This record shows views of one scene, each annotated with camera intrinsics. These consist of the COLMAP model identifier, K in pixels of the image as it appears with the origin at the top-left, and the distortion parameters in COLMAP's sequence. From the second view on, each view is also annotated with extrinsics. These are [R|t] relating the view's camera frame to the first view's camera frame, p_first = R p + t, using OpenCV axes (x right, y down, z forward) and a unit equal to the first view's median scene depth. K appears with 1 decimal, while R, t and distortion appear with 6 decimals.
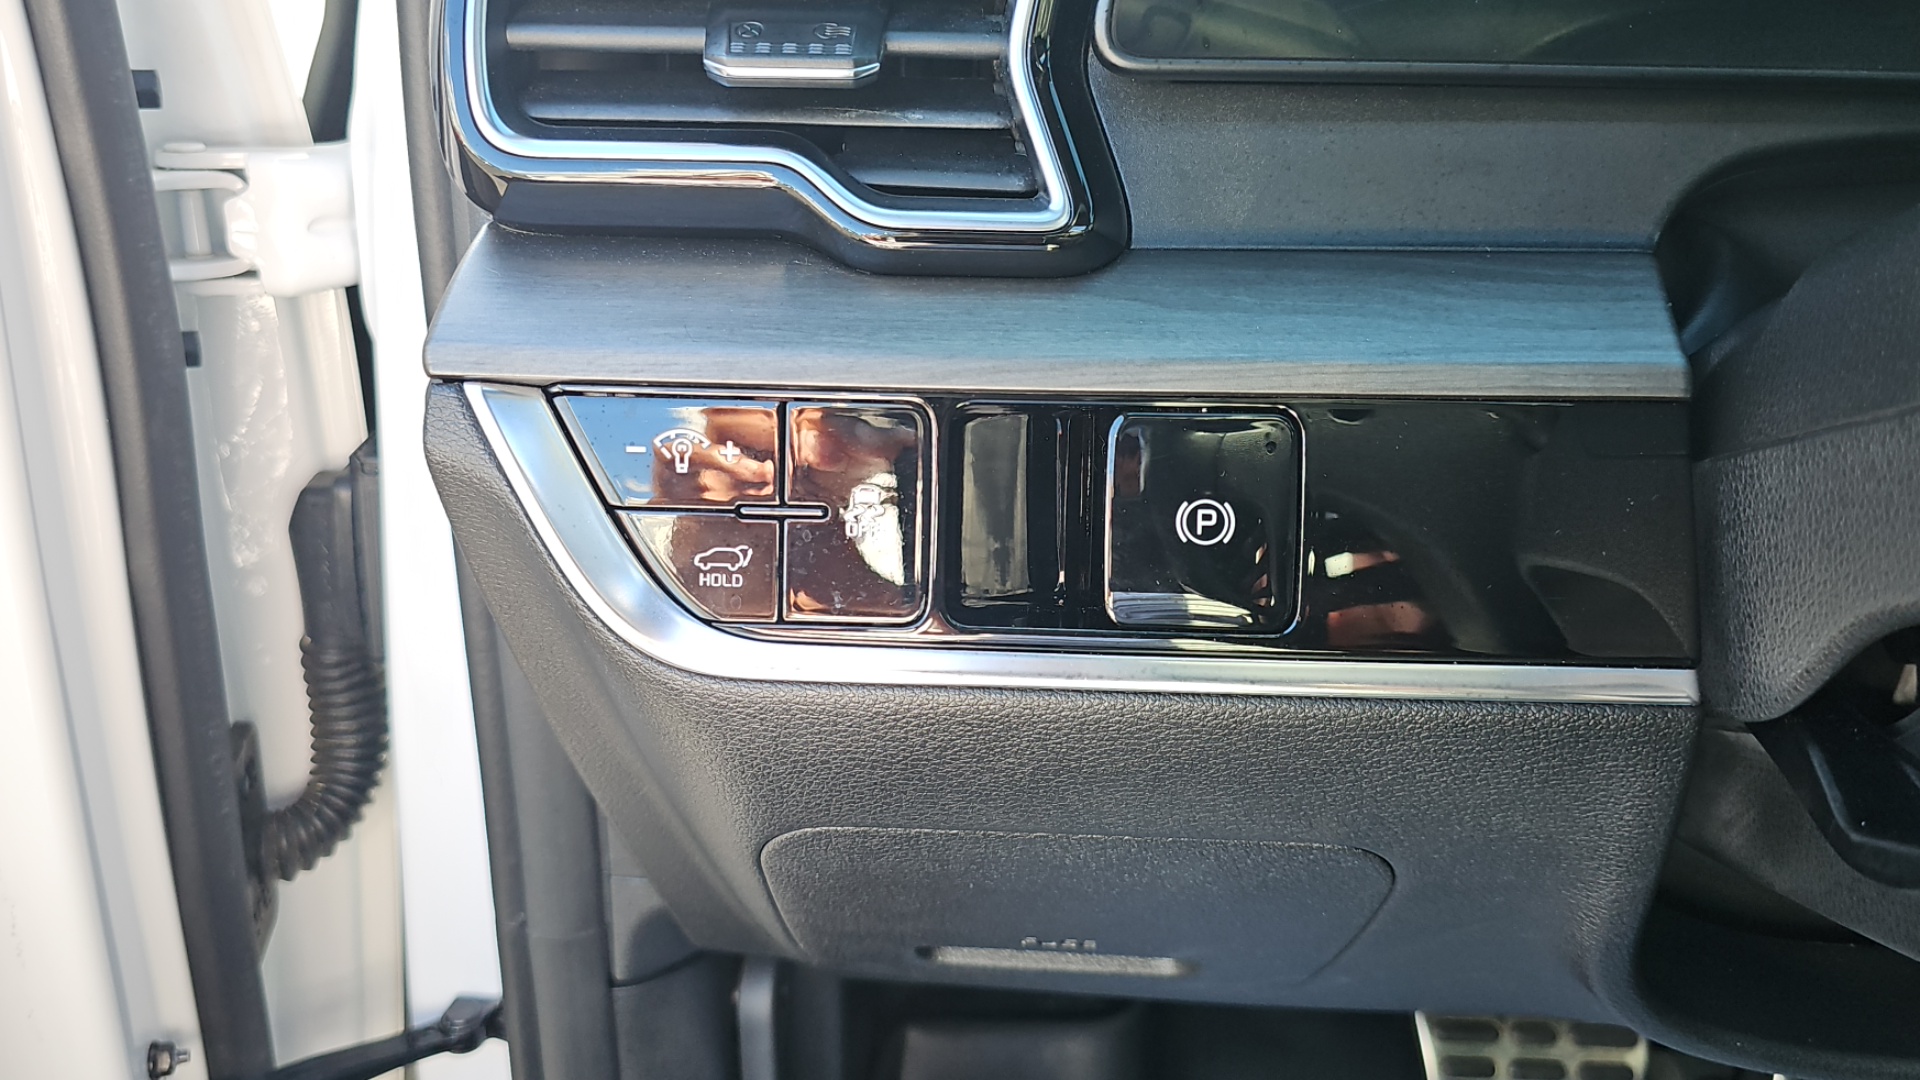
lens RADIAL K [[1404.4, 0, 965.3], [0, 1404.4, 527.8], [0, 0, 1]] dist [0.060984, -0.079090]
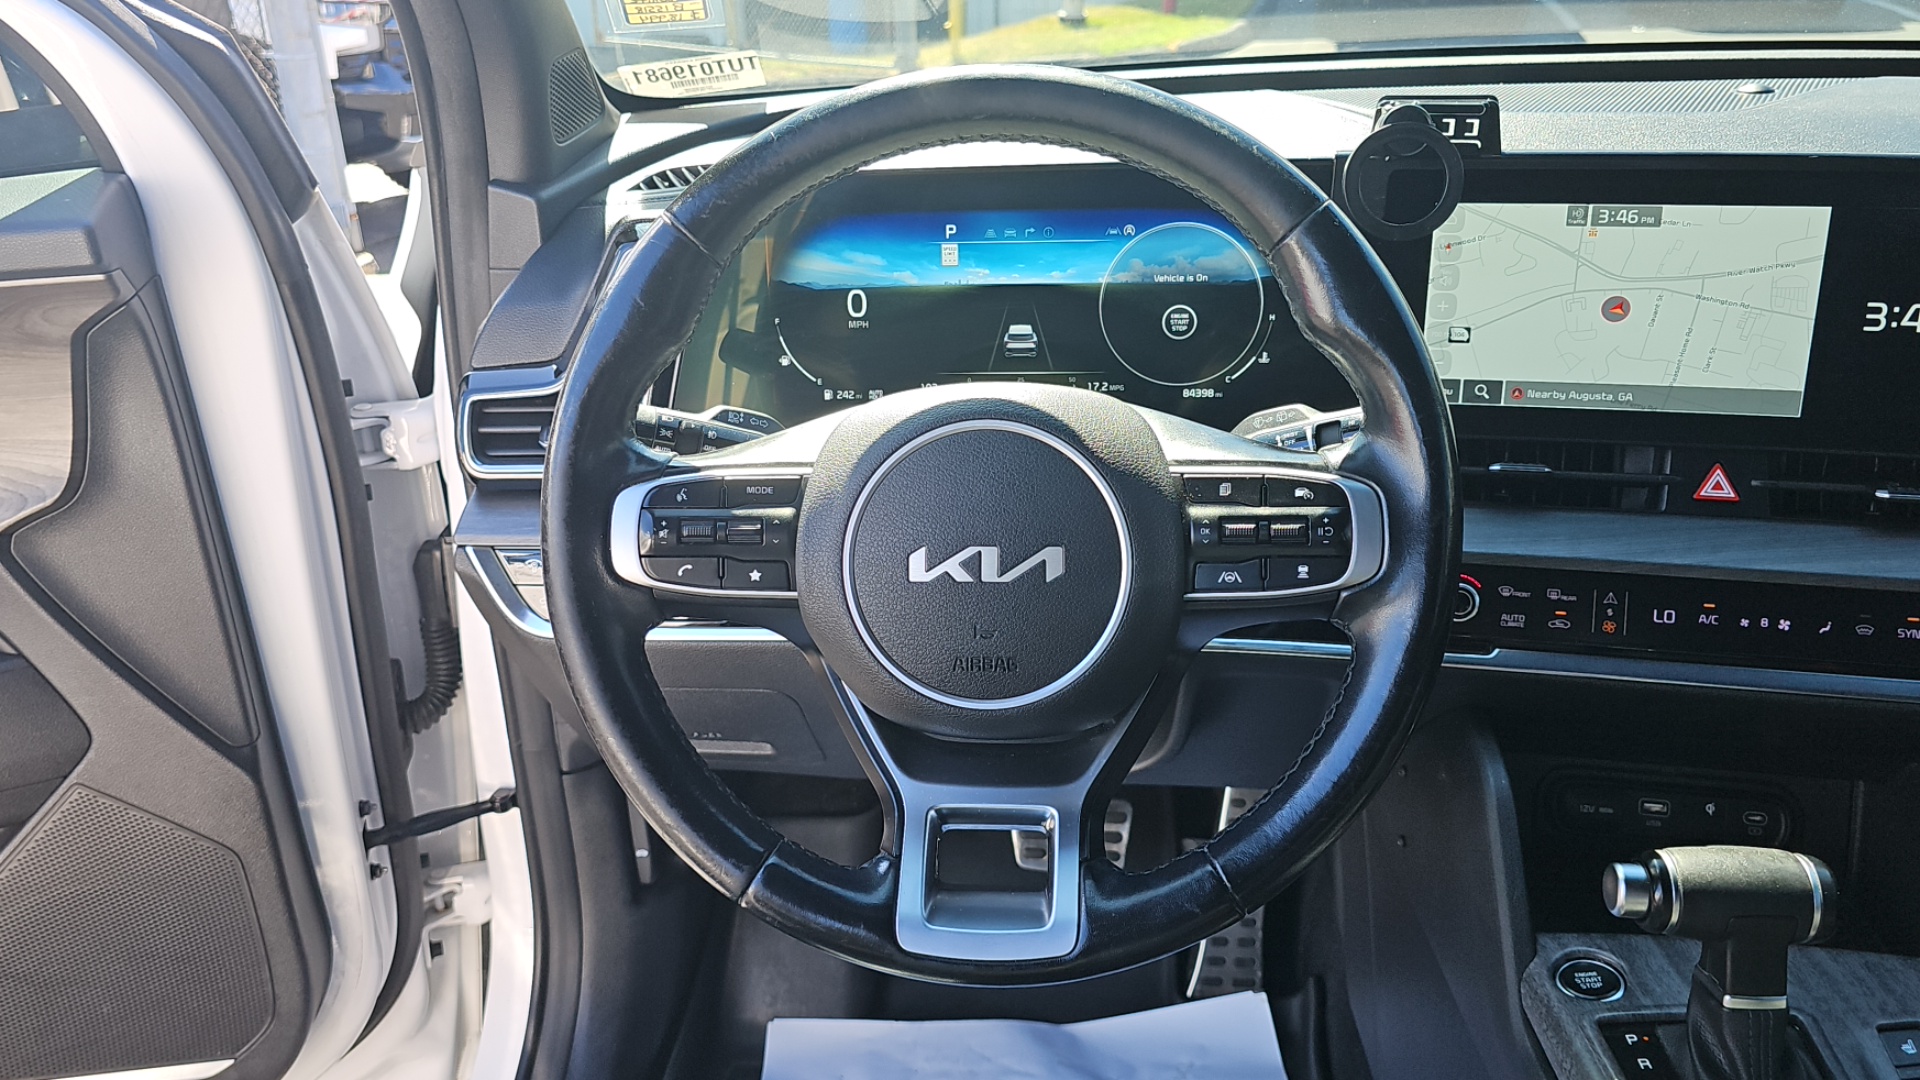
lens RADIAL K [[1404.4, 0, 960.2], [0, 1404.4, 522.6], [0, 0, 1]] dist [0.060984, -0.079090]
pose [[0.997217, -0.020465, -0.071692, 0.539947], [0.022781, 0.999240, 0.031632, -0.125591], [0.070990, -0.033177, 0.996925, -1.149124]]
